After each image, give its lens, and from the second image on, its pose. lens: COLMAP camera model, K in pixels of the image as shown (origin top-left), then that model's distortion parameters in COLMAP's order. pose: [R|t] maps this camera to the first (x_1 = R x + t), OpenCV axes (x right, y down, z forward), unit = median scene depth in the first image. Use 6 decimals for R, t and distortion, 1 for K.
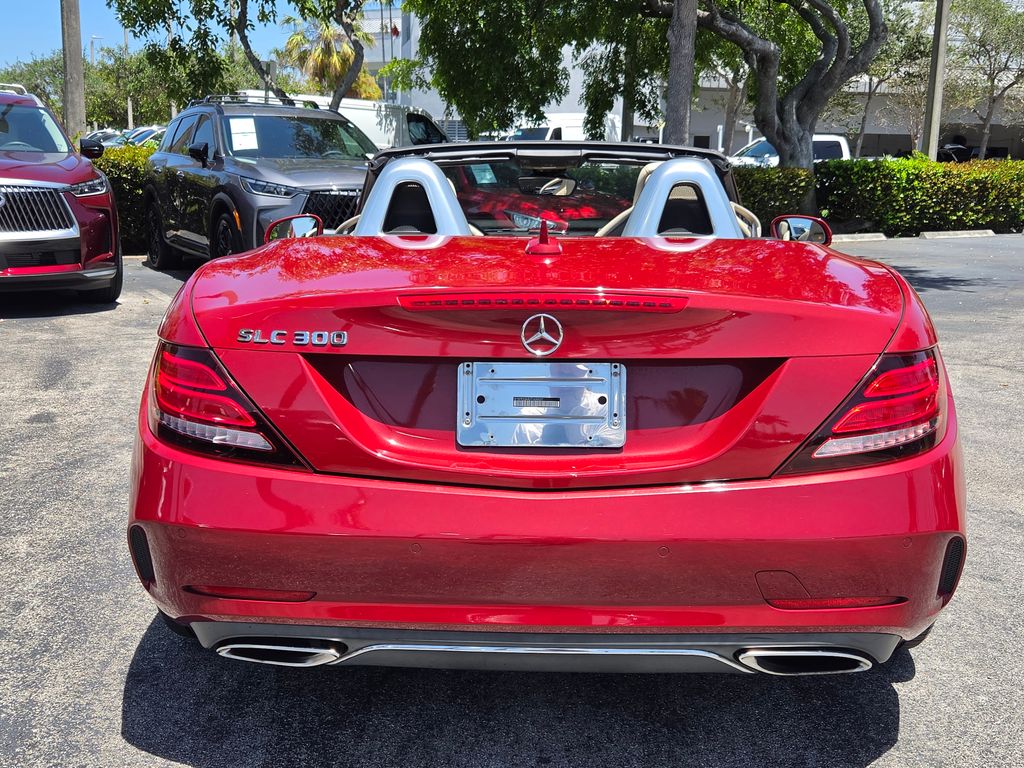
lens RADIAL K [[1092.4, 0, 513.3], [0, 1092.4, 386.5], [0, 0, 1]] dist [0.040837, 0.000000]
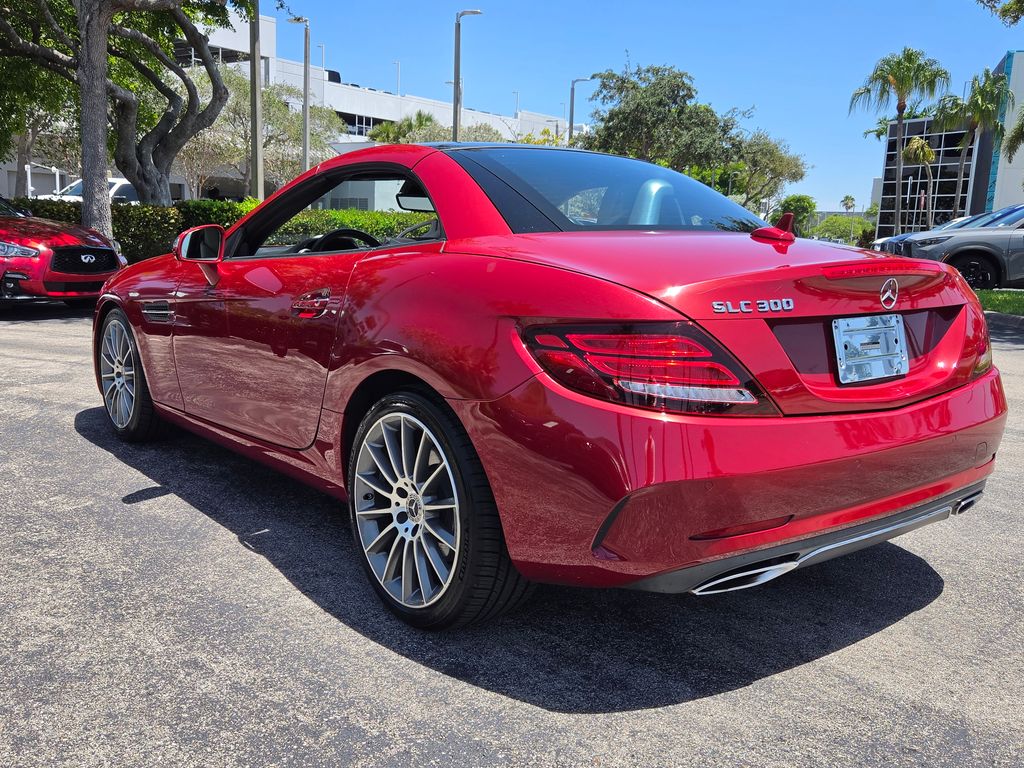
lens RADIAL K [[942.9, 0, 504.1], [0, 942.9, 392.5], [0, 0, 1]] dist [0.031516, 0.000000]
pose [[0.759048, -0.100102, 0.643293, -0.814774], [0.106756, 0.993871, 0.028689, -0.008145], [-0.642222, 0.046899, 0.765082, 0.300964]]
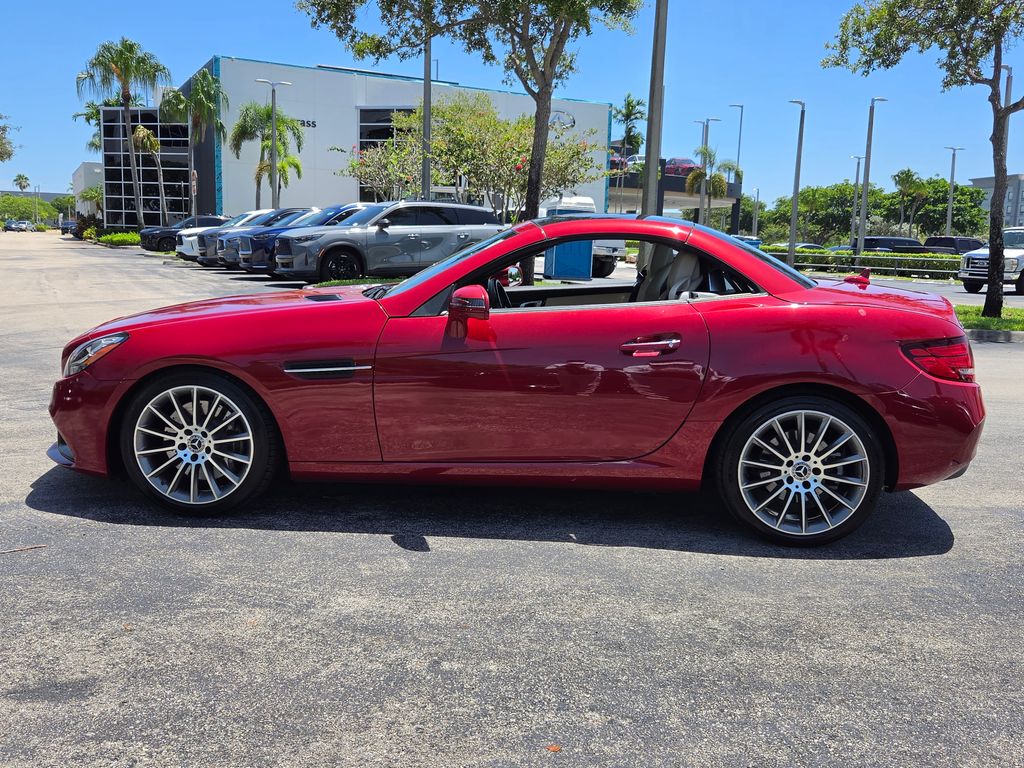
lens RADIAL K [[942.9, 0, 514.5], [0, 942.9, 384.7], [0, 0, 1]] dist [0.031516, 0.000000]
pose [[0.024475, -0.169353, 0.985252, -1.681023], [0.170655, 0.971789, 0.162799, -0.307700], [-0.985027, 0.164154, 0.052686, 1.392736]]
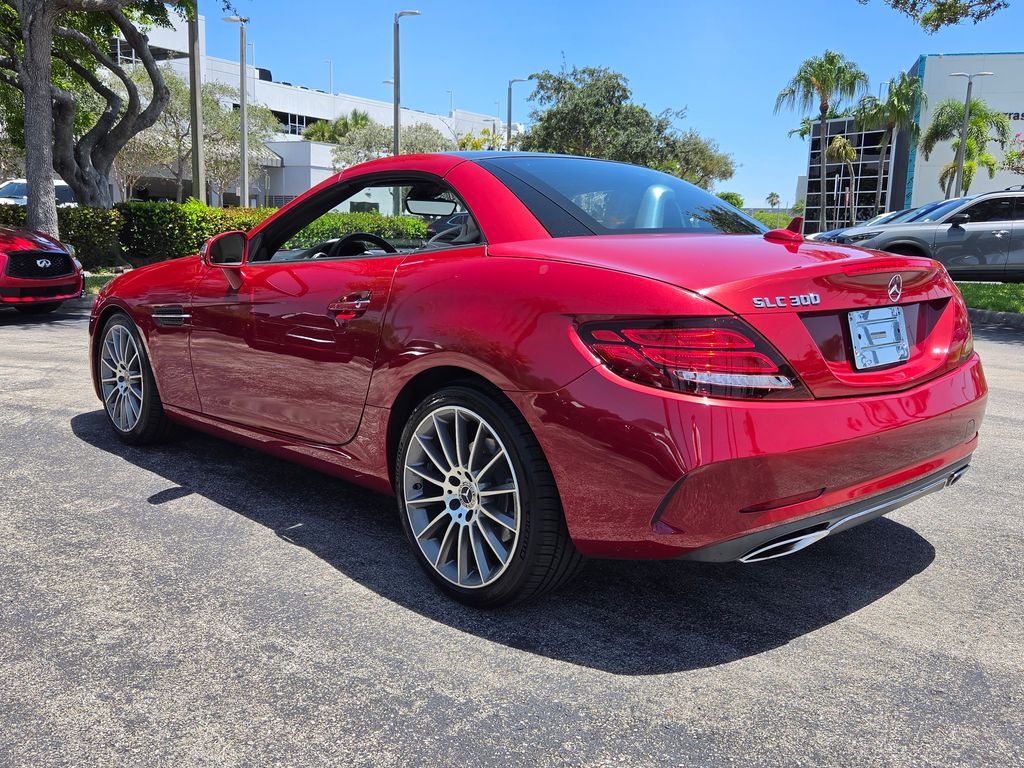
lens RADIAL K [[942.9, 0, 518.9], [0, 942.9, 379.2], [0, 0, 1]] dist [0.031516, 0.000000]
pose [[0.701315, -0.109176, 0.704441, -0.942430], [0.127505, 0.991478, 0.026723, -0.018215], [-0.701356, 0.071079, 0.709259, 0.323102]]
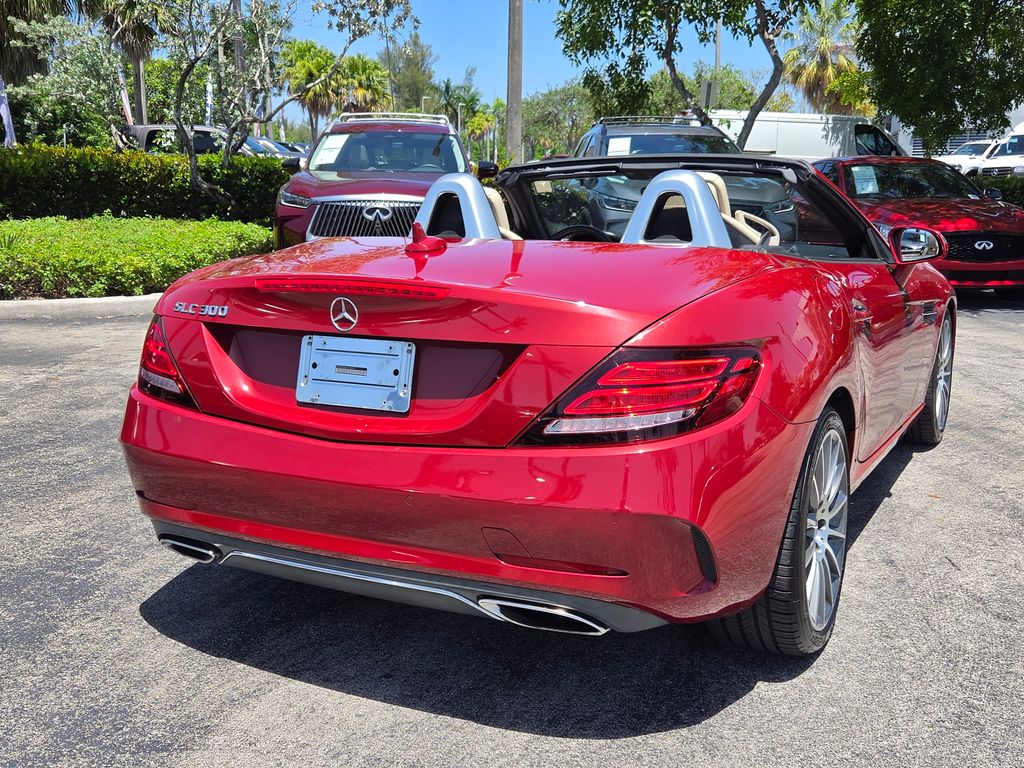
lens RADIAL K [[1092.4, 0, 520.8], [0, 1092.4, 385.7], [0, 0, 1]] dist [0.040837, 0.000000]
pose [[0.901120, 0.069655, -0.427938, 0.543644], [-0.075713, 0.997126, 0.002870, 0.010108], [0.426908, 0.029814, 0.903803, -0.020171]]
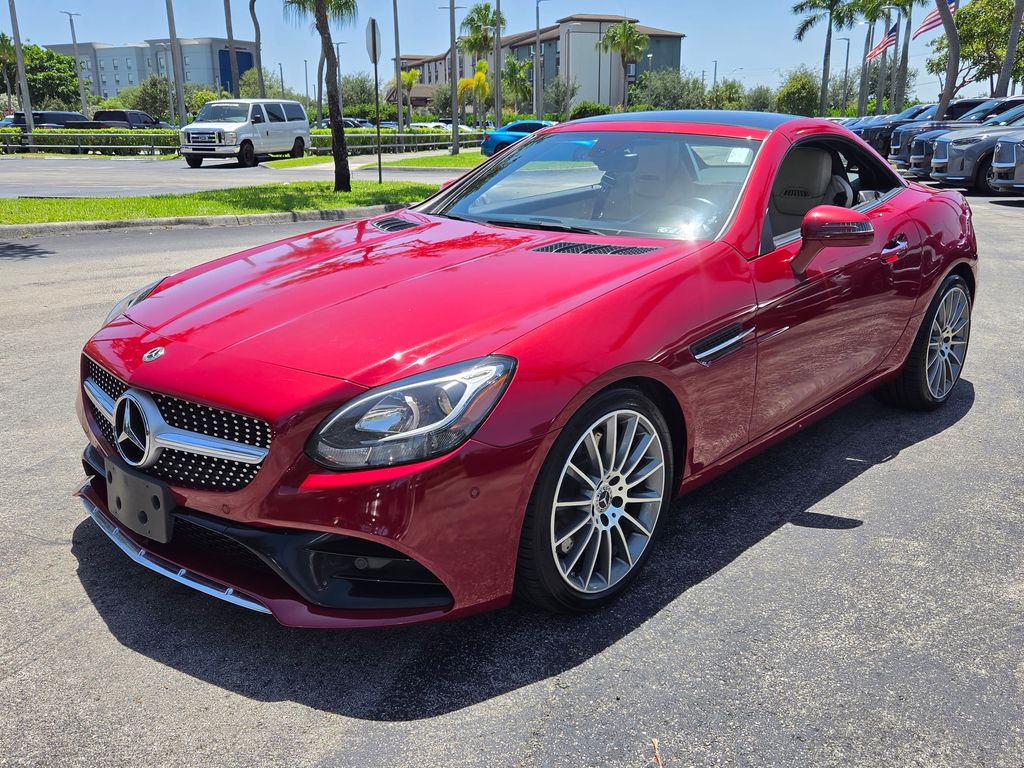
lens RADIAL K [[942.9, 0, 506.7], [0, 942.9, 387.0], [0, 0, 1]] dist [0.031516, 0.000000]
pose [[-0.765540, -0.186755, 0.615688, -0.742732], [0.120153, 0.898612, 0.421971, -0.575391], [-0.632070, 0.397012, -0.665484, 2.622975]]
